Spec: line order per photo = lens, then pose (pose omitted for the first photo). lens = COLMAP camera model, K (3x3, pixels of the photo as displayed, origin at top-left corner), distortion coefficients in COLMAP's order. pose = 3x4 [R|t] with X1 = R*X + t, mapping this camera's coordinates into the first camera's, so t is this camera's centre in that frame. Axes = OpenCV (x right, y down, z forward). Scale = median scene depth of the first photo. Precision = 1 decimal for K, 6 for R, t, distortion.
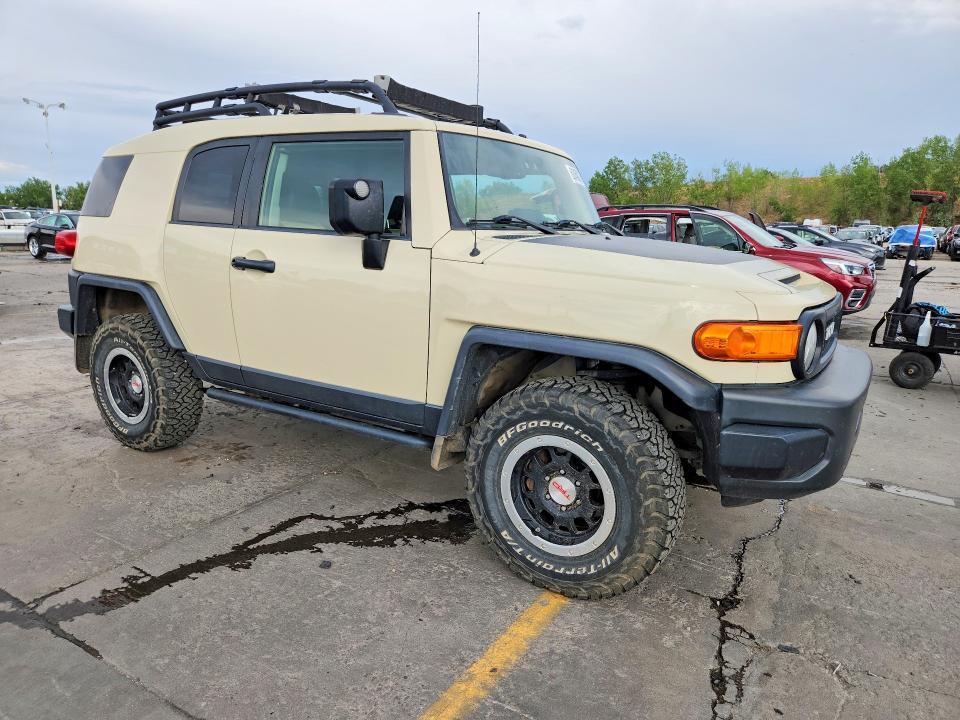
lens RADIAL K [[653.7, 0, 471.6], [0, 653.7, 354.9], [0, 0, 1]] dist [0.026062, -0.007186]
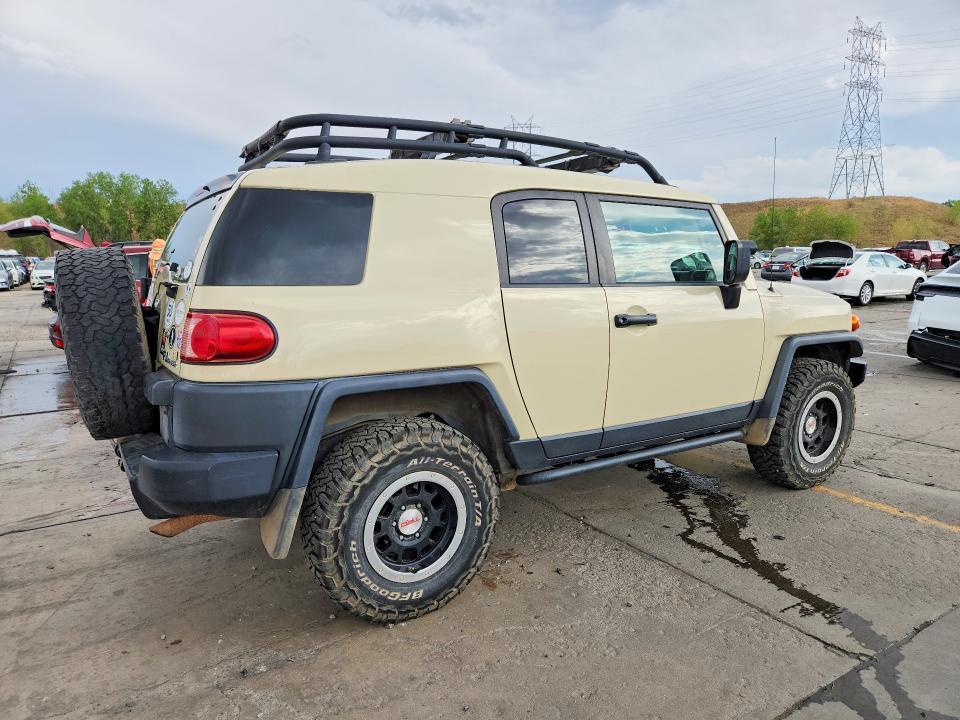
lens RADIAL K [[653.7, 0, 477.9], [0, 653.7, 354.6], [0, 0, 1]] dist [0.026062, -0.007186]
pose [[0.413759, -0.149827, 0.897973, -1.341269], [0.187429, 0.979253, 0.077027, -0.207656], [-0.890884, 0.136436, 0.433257, 0.779437]]
